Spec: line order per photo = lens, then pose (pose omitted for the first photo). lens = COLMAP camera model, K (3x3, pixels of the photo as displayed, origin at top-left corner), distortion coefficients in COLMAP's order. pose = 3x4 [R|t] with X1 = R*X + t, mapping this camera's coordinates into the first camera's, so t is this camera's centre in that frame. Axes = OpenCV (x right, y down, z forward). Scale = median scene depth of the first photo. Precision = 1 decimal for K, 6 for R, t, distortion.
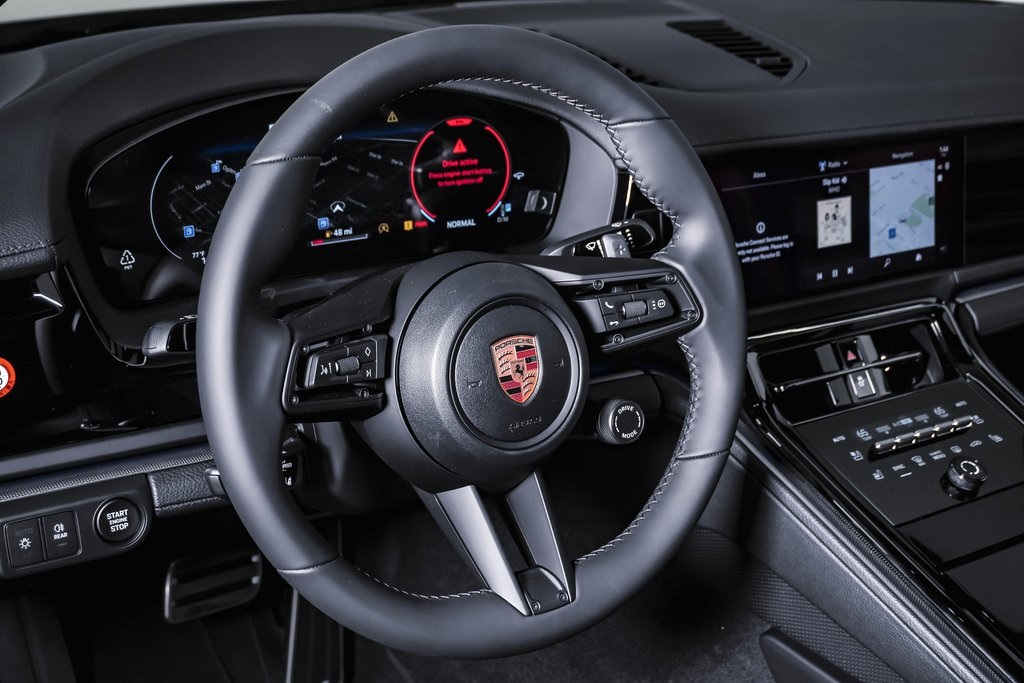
lens RADIAL K [[1396.4, 0, 506.7], [0, 1396.4, 340.0], [0, 0, 1]] dist [-0.008260, 0.000000]
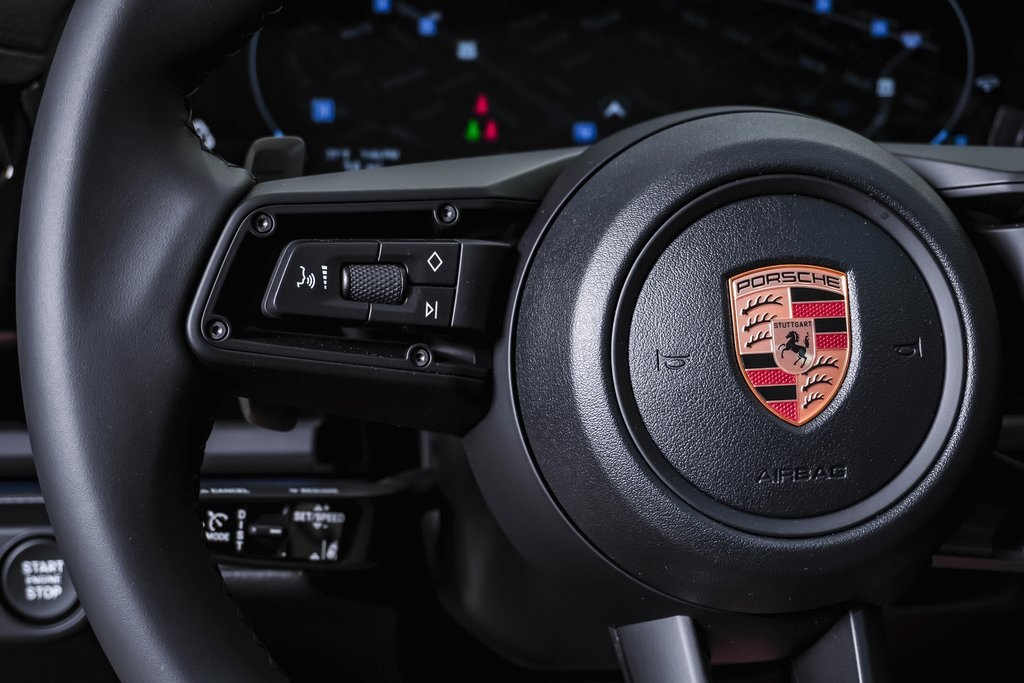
lens RADIAL K [[1459.2, 0, 511.9], [0, 1459.2, 342.4], [0, 0, 1]] dist [-0.028395, 0.000000]
pose [[0.896257, 0.066797, -0.438476, 0.114398], [-0.122626, 0.987378, -0.100235, 0.069027], [0.426246, 0.143605, 0.893136, 0.531195]]
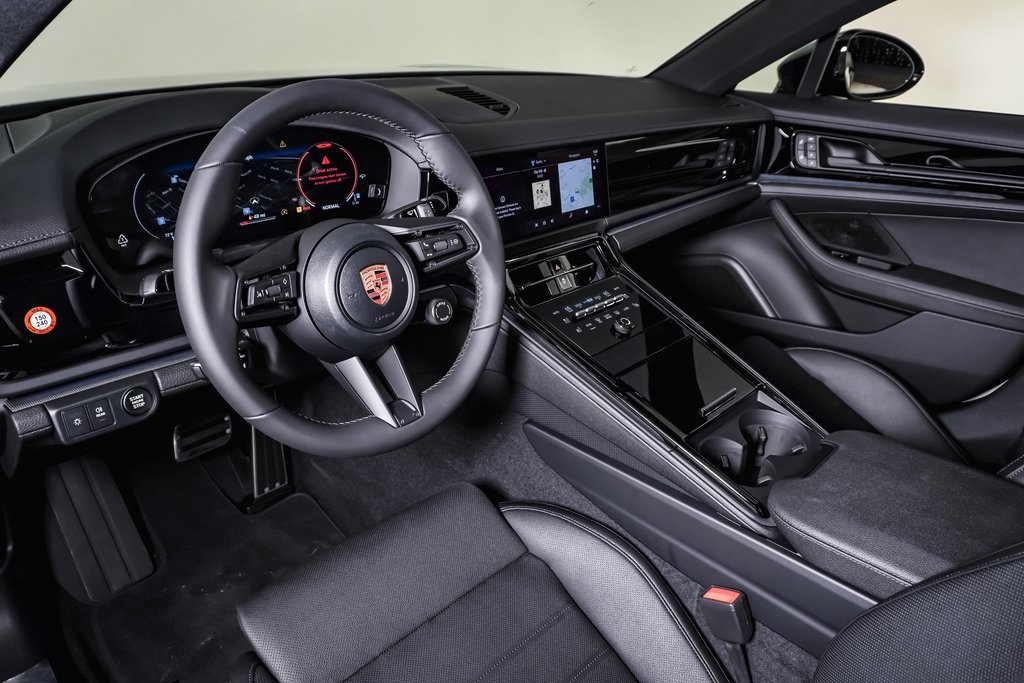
lens RADIAL K [[750.1, 0, 519.1], [0, 750.1, 344.3], [0, 0, 1]] dist [-0.047258, 0.023048]
pose [[0.972675, -0.103657, 0.207746, -0.019001], [0.086349, 0.992124, 0.090743, 0.022792], [-0.215516, -0.070325, 0.973965, 0.068010]]
